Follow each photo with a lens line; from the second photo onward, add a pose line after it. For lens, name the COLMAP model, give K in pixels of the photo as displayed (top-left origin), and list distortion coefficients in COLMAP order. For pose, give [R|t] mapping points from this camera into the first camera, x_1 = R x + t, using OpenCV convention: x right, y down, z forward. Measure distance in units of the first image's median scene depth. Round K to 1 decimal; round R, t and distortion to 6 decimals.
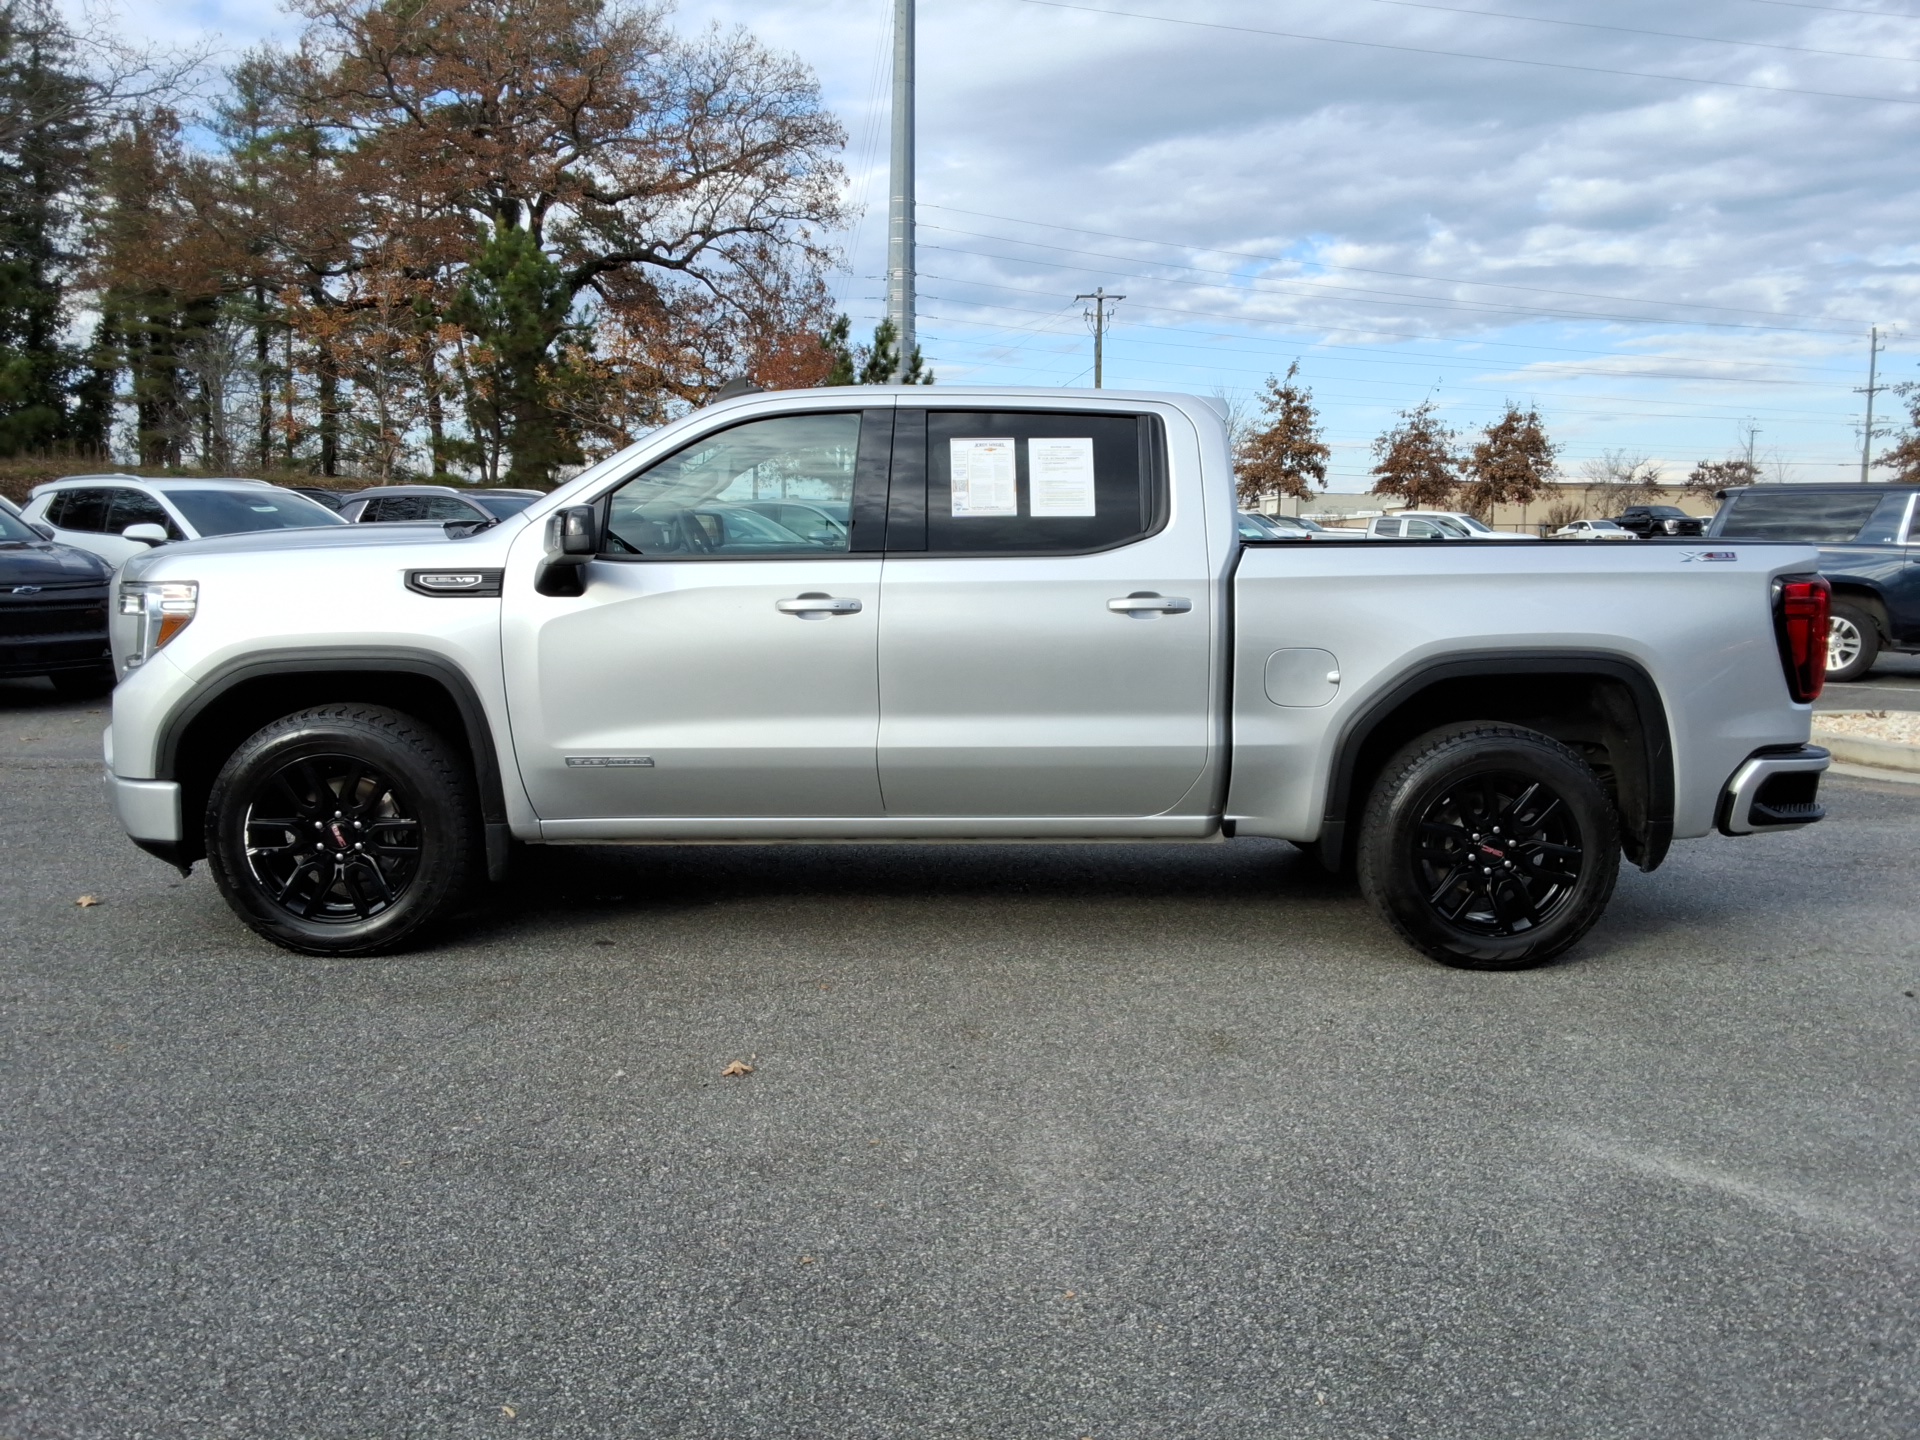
lens RADIAL K [[1538.1, 0, 969.9], [0, 1538.1, 726.9], [0, 0, 1]] dist [0.110515, -0.165619]
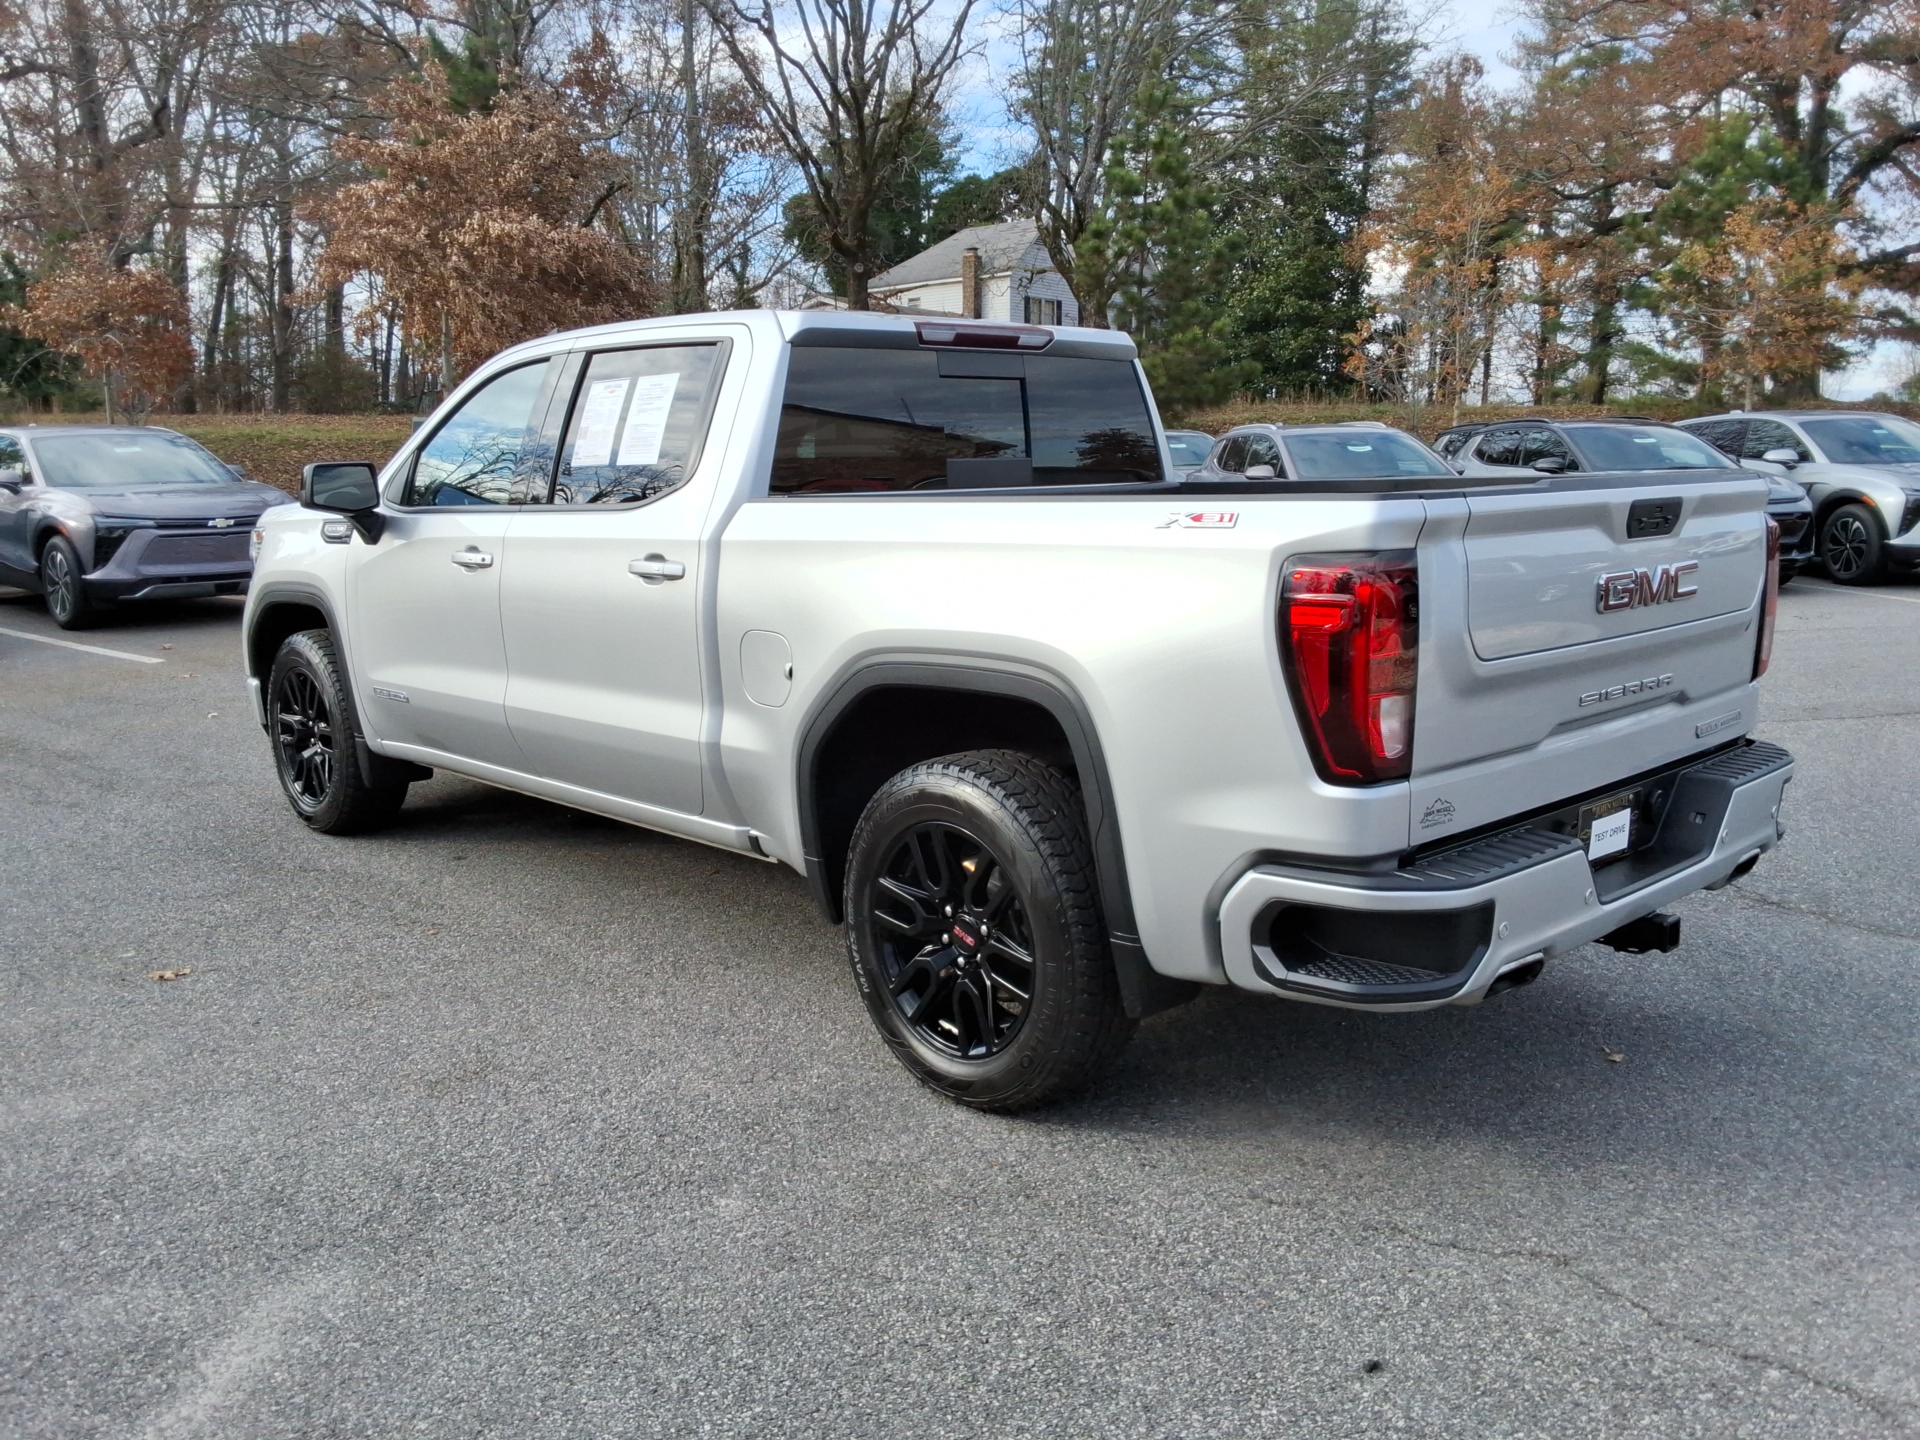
lens RADIAL K [[1538.1, 0, 969.5], [0, 1538.1, 707.4], [0, 0, 1]] dist [0.110515, -0.165619]
pose [[0.672820, 0.096801, -0.733446, 0.080851], [-0.071194, 0.995273, 0.066048, -0.006688], [0.736373, 0.007779, 0.676531, 0.050861]]
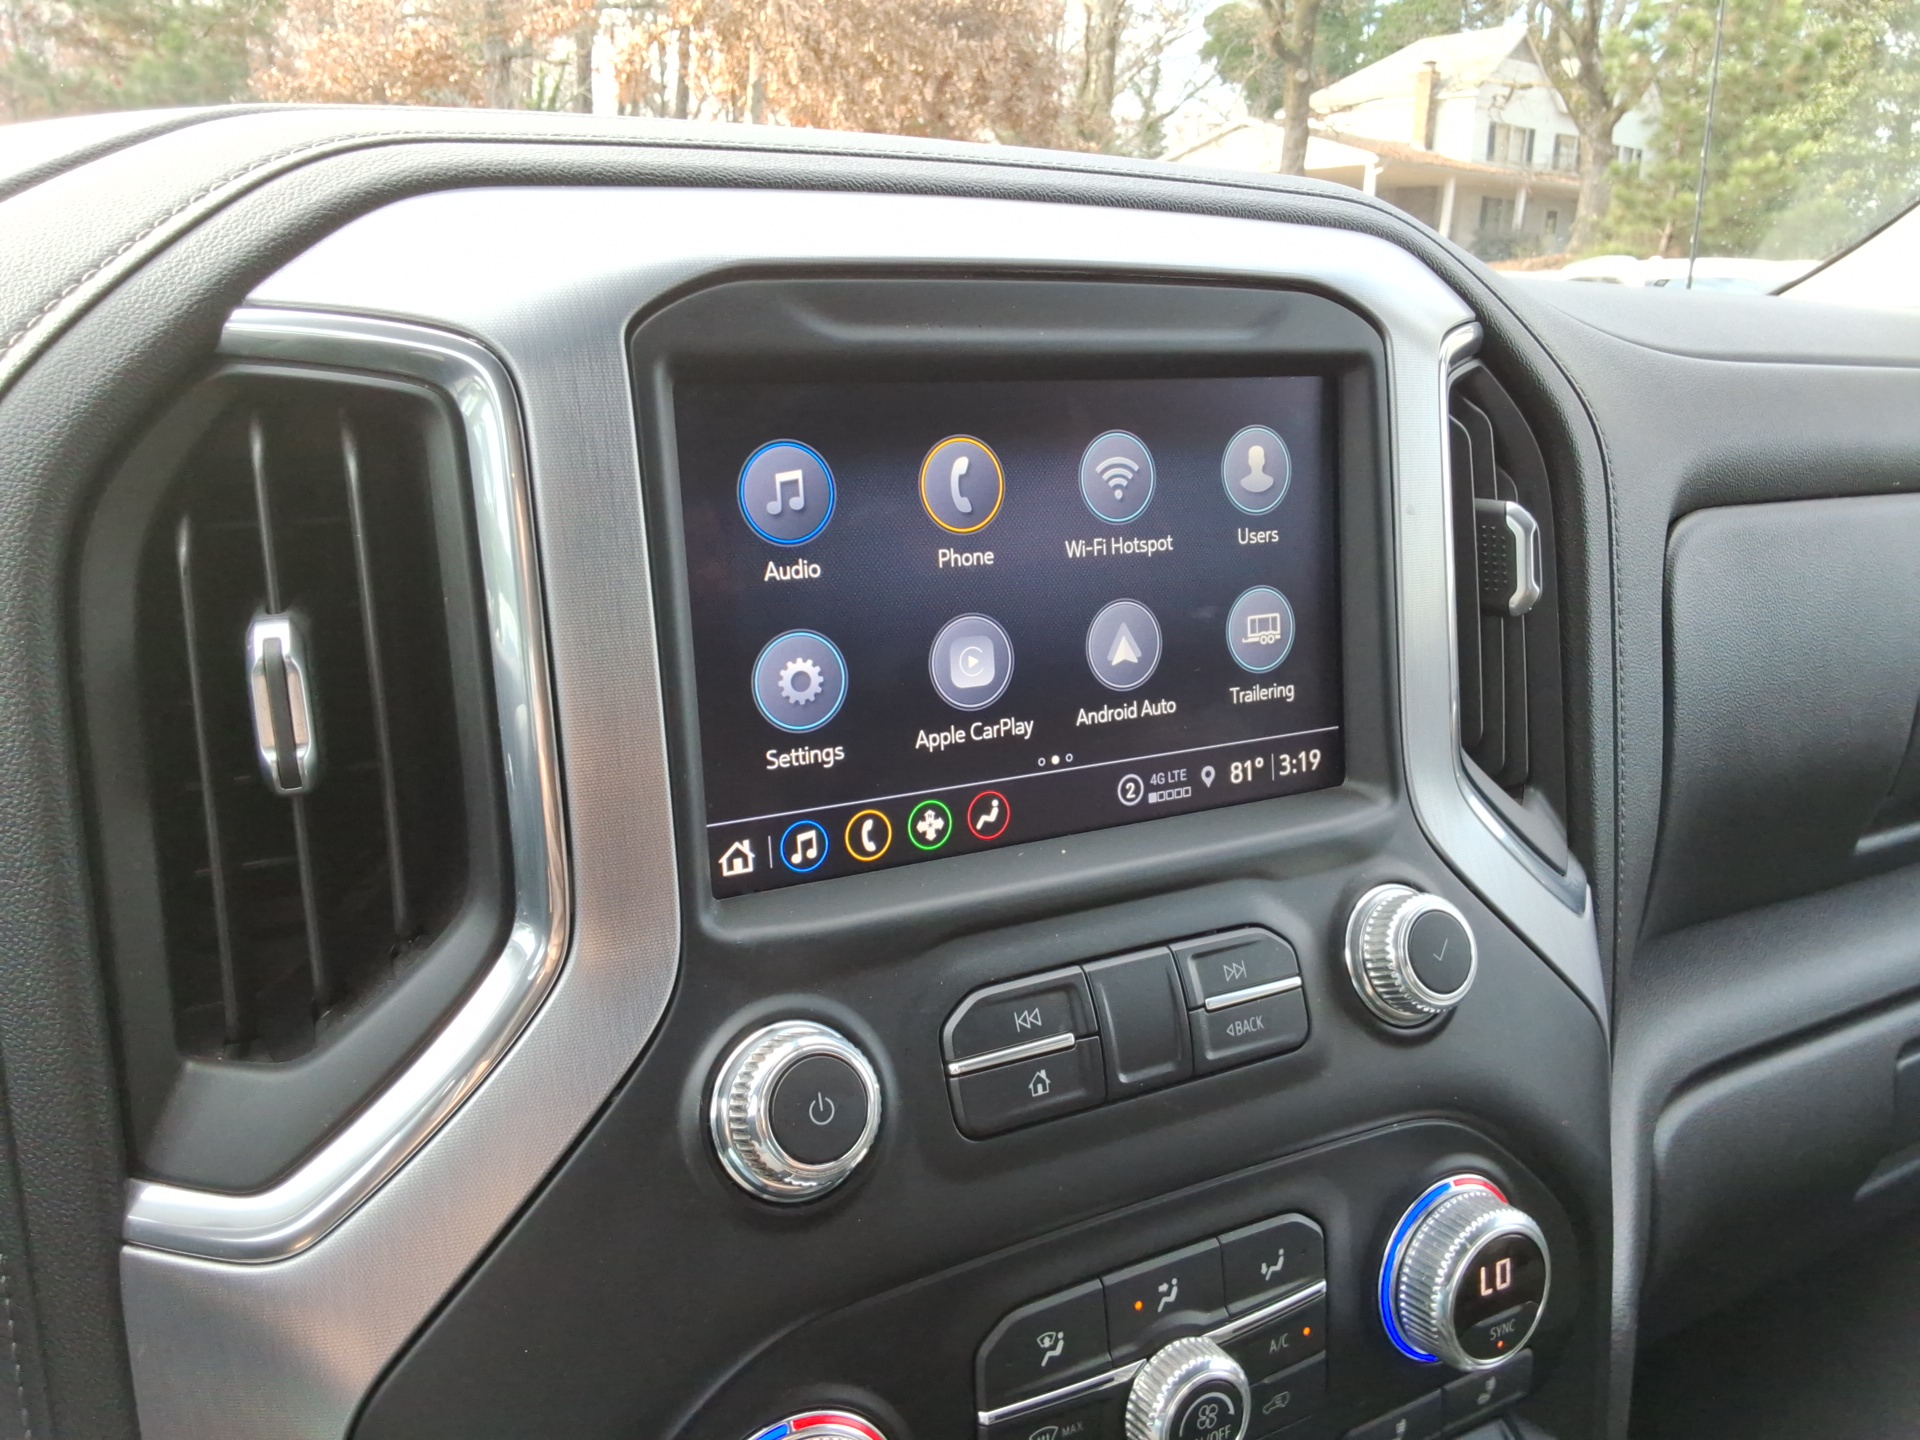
lens RADIAL K [[1538.1, 0, 971.3], [0, 1538.1, 697.7], [0, 0, 1]] dist [0.110515, -0.165619]
pose [[0.480528, 0.215065, -0.850200, -0.016213], [-0.132427, 0.976142, 0.172077, -0.013455], [0.866924, 0.029902, 0.497543, 0.106432]]
